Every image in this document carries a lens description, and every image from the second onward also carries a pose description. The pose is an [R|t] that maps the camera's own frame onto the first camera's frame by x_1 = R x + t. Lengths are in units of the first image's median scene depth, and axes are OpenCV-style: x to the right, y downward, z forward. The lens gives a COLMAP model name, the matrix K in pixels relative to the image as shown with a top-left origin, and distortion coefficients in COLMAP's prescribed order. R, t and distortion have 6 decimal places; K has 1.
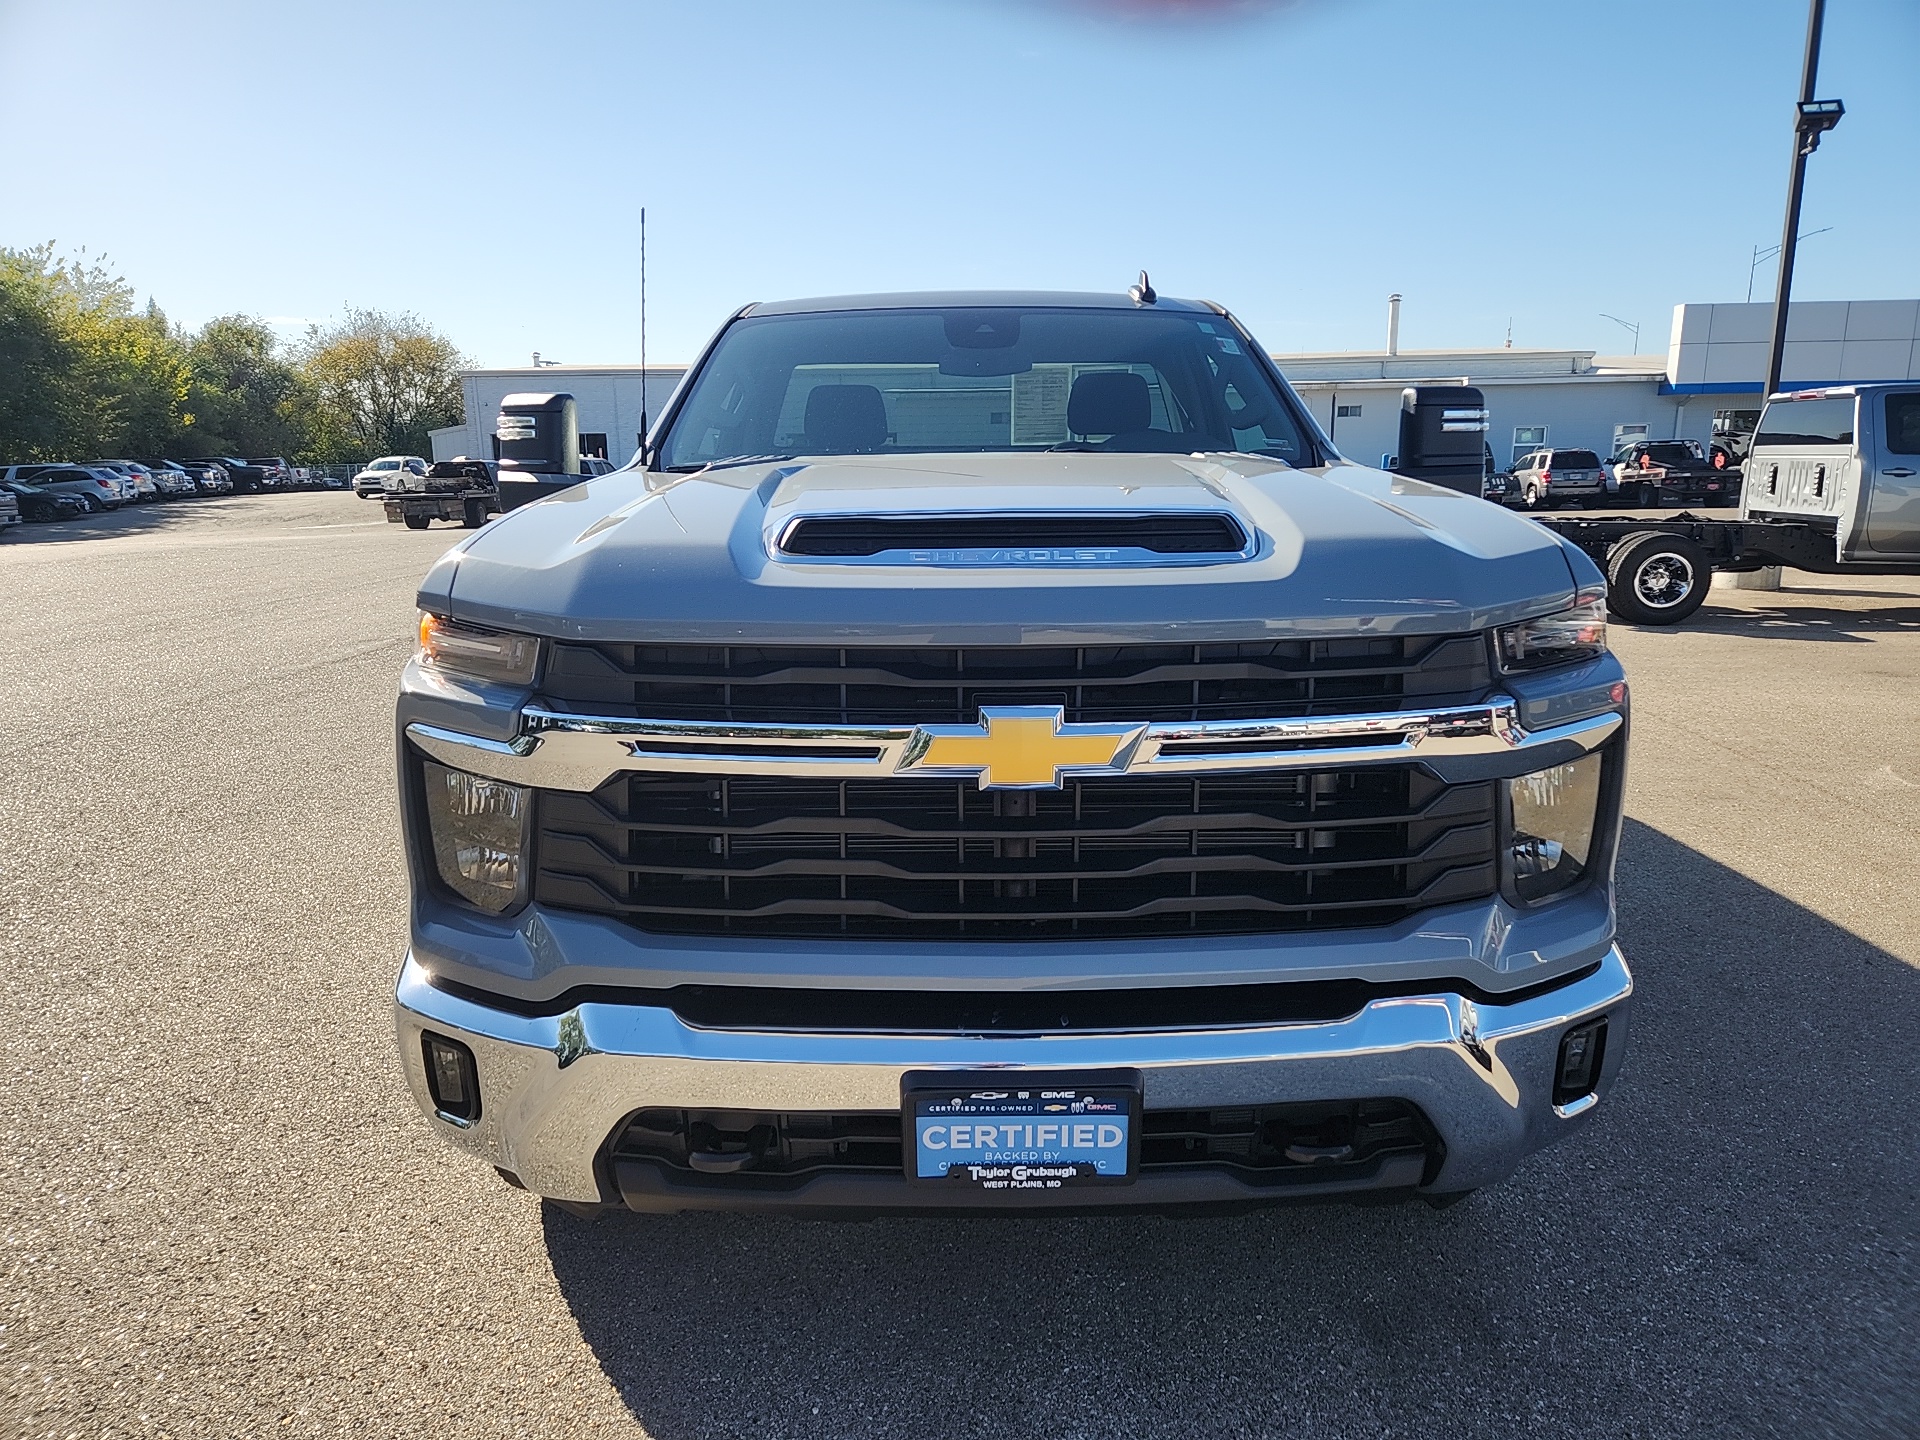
lens RADIAL K [[1274.2, 0, 972.9], [0, 1274.2, 725.2], [0, 0, 1]] dist [0.084785, -0.066580]
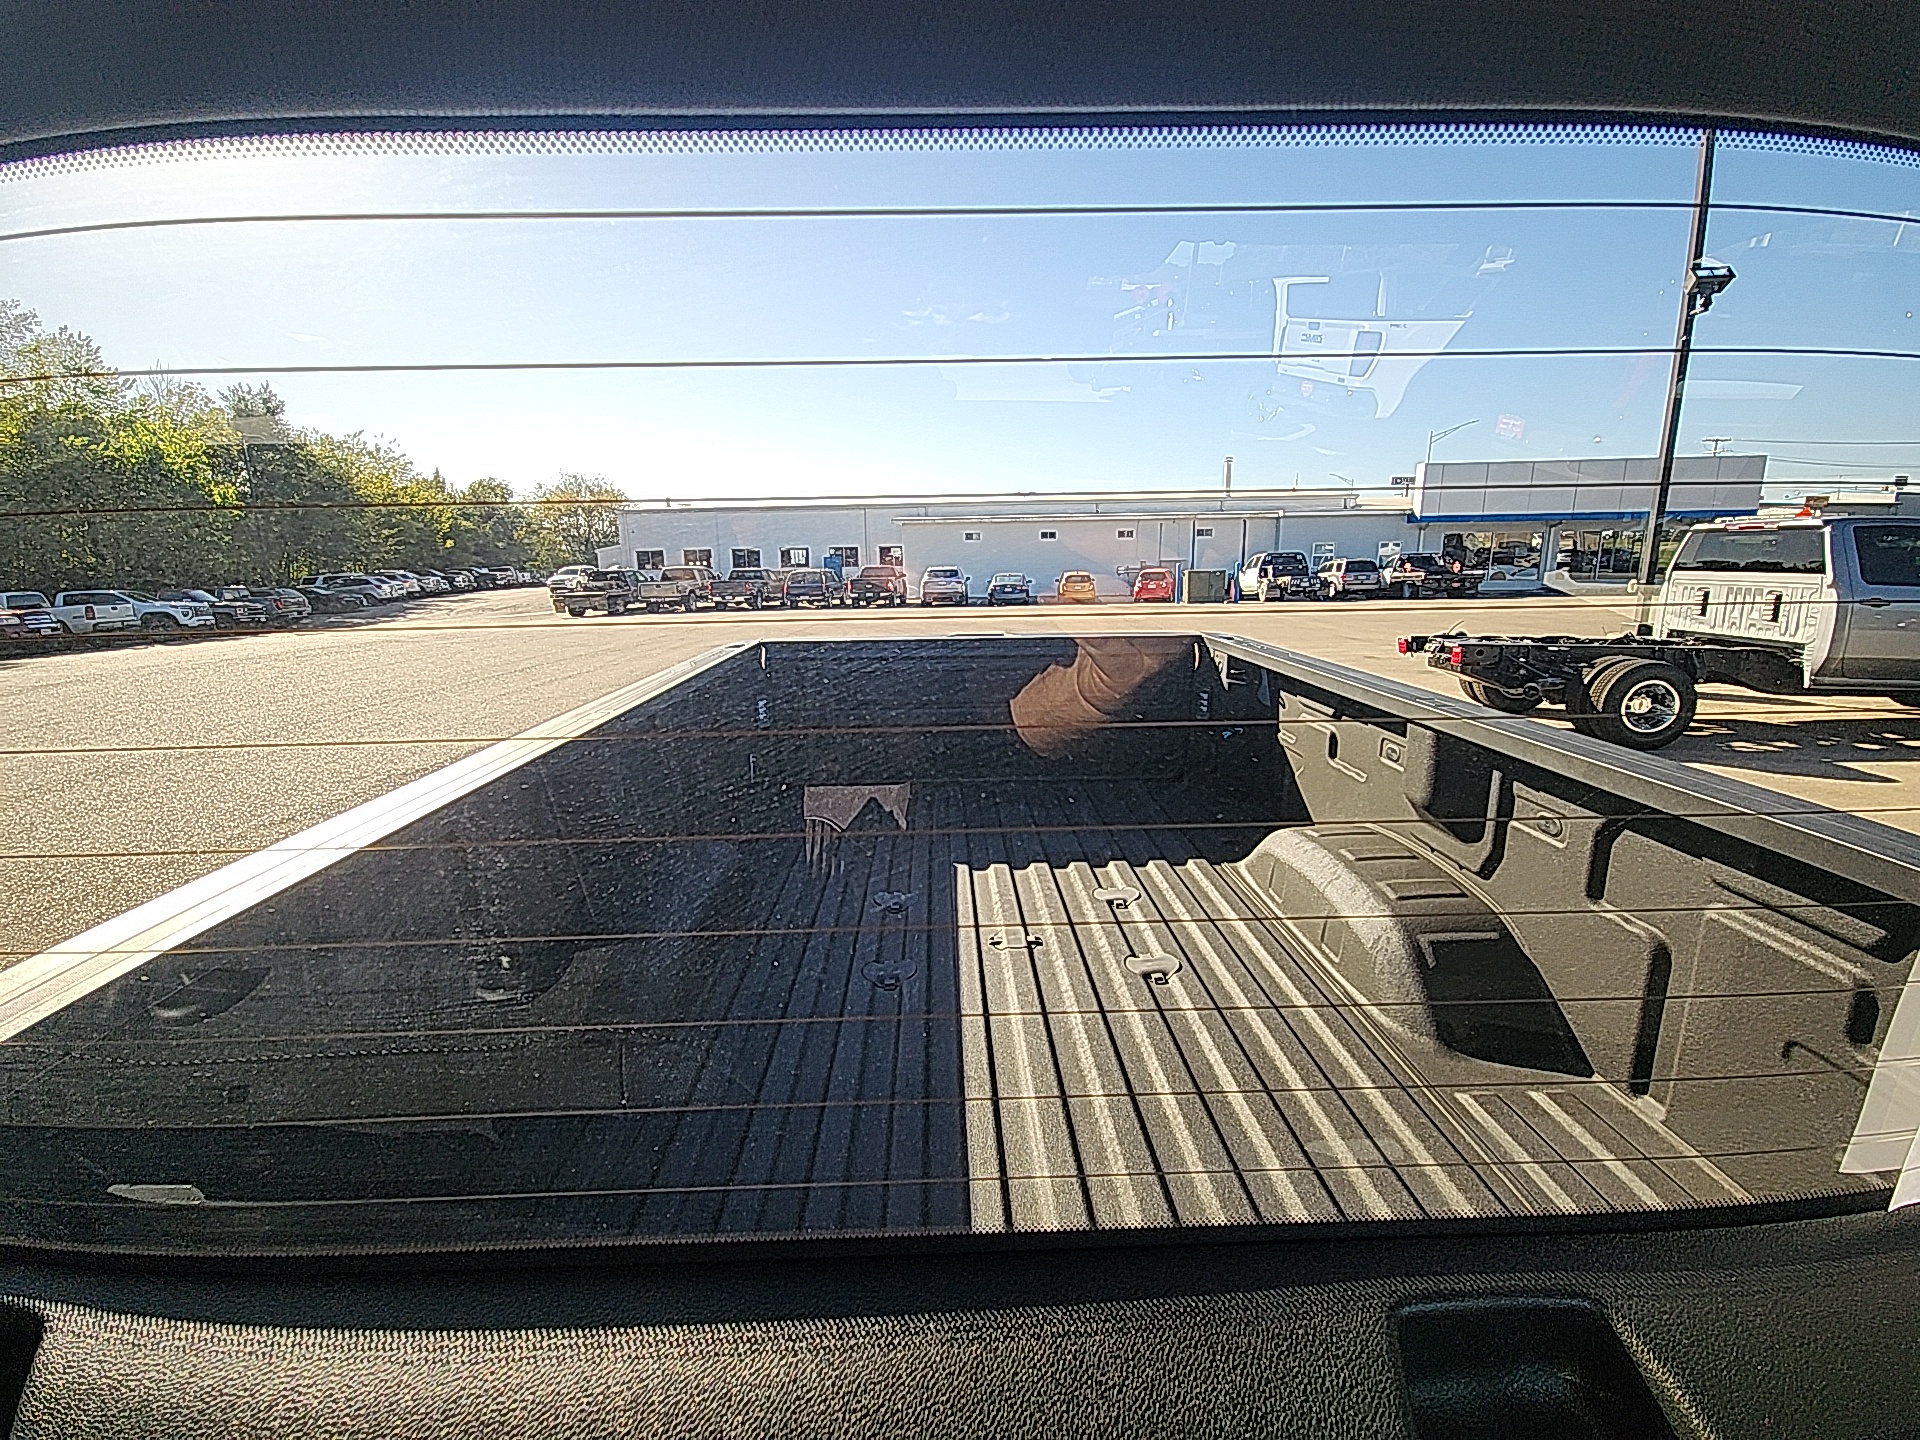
lens RADIAL K [[761.6, 0, 959.8], [0, 761.6, 702.8], [0, 0, 1]] dist [0.014566, -0.015732]
pose [[0.999923, -0.007061, 0.010218, -0.003620], [0.007258, 0.999787, -0.019296, -0.036690], [-0.010080, 0.019369, 0.999762, 0.141978]]
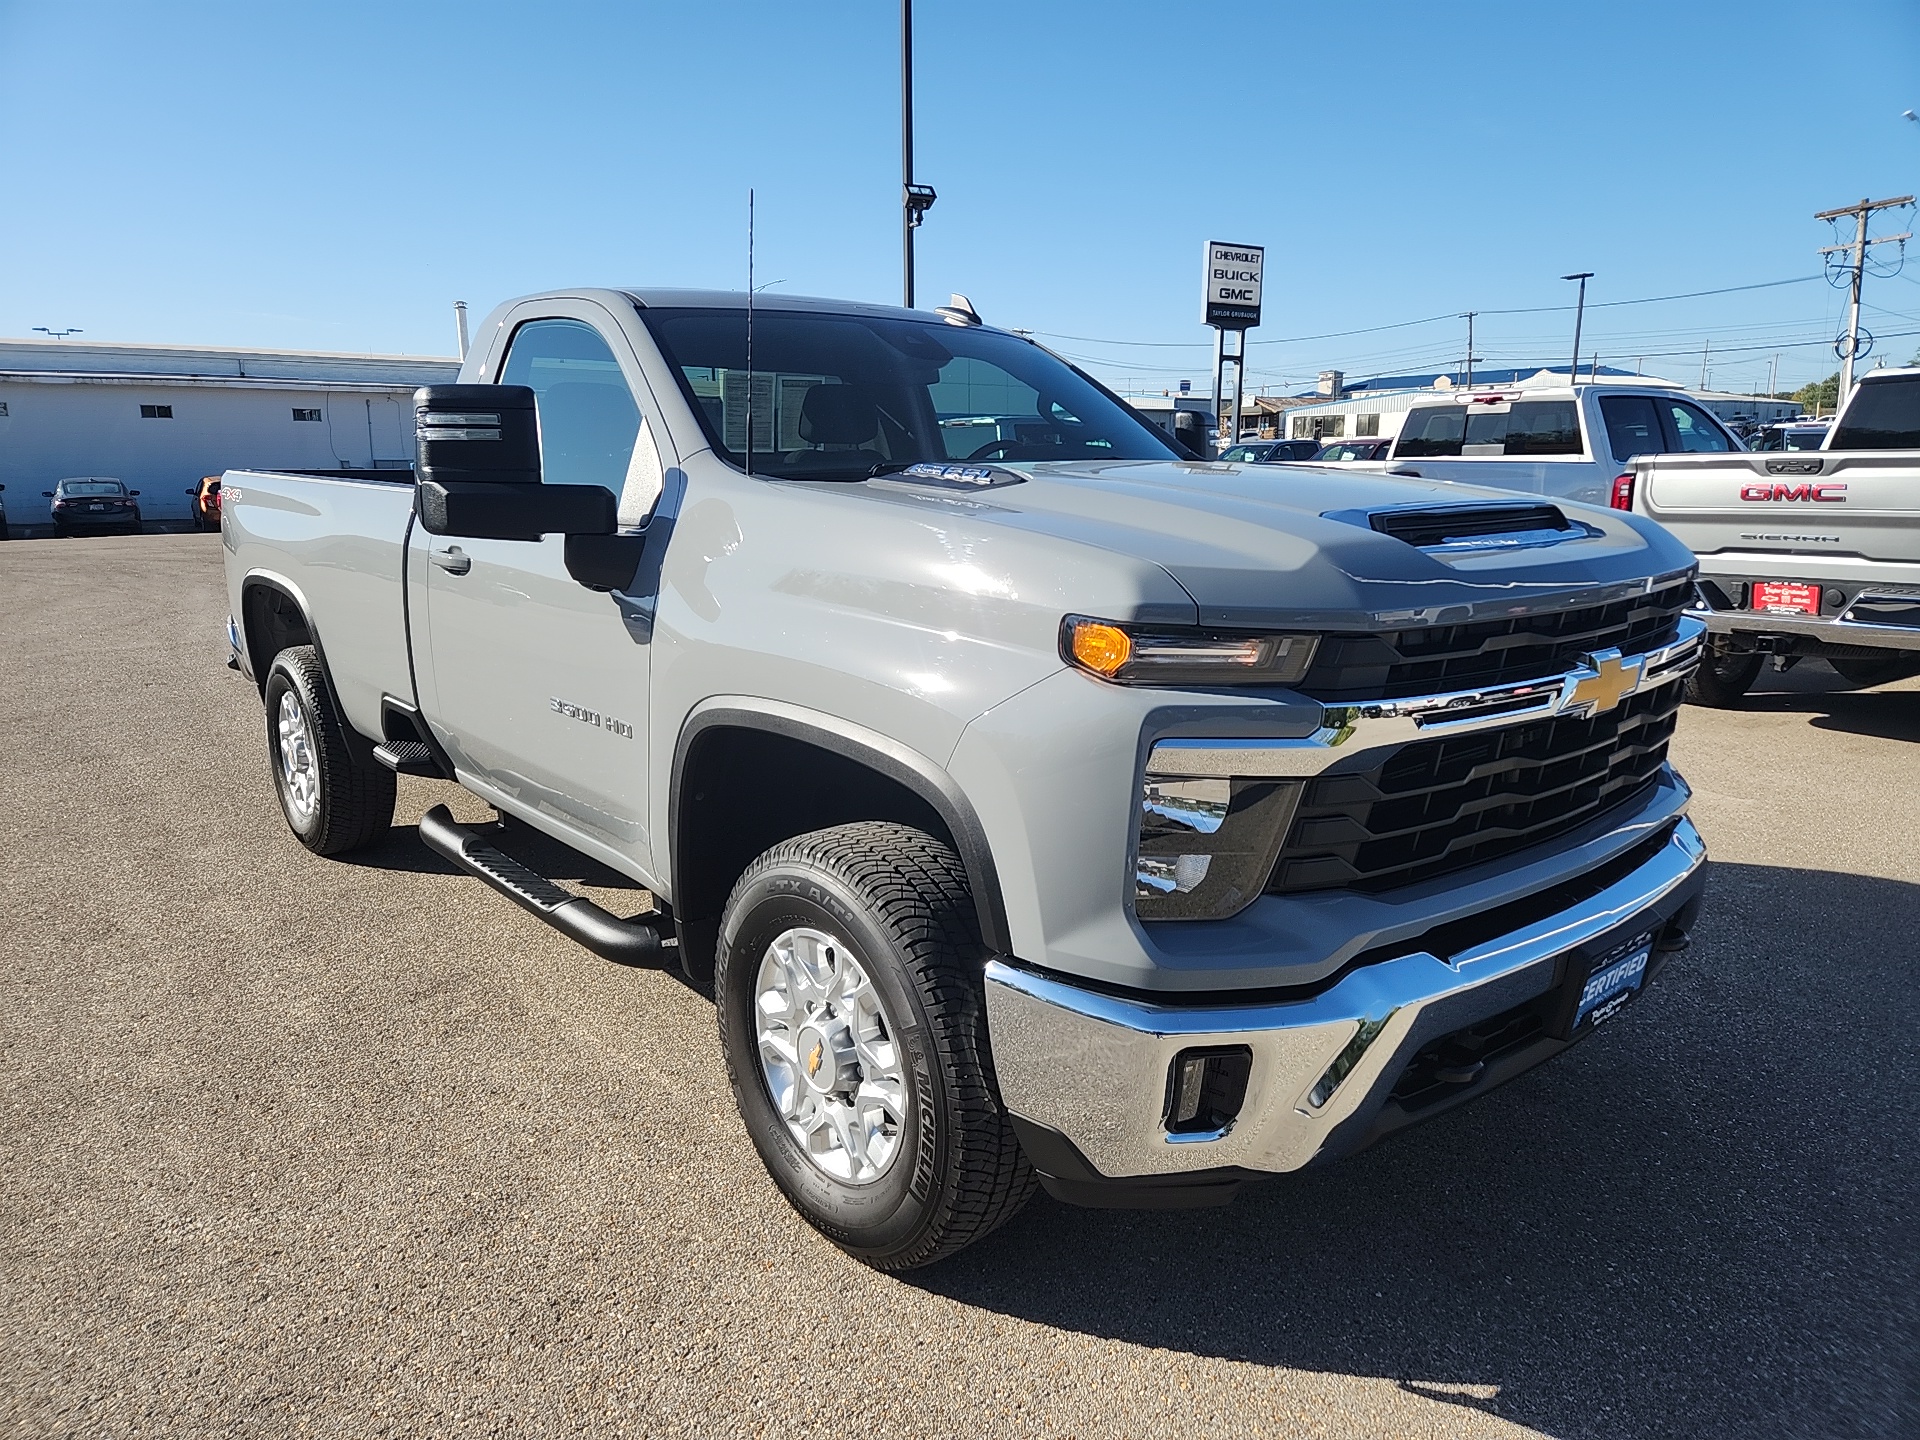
lens RADIAL K [[1274.2, 0, 972.9], [0, 1274.2, 725.2], [0, 0, 1]] dist [0.084785, -0.066580]
pose [[0.757900, -0.128047, 0.639681, -0.065405], [0.132970, 0.990285, 0.040685, -0.003978], [-0.638675, 0.054223, 0.767563, 0.019570]]
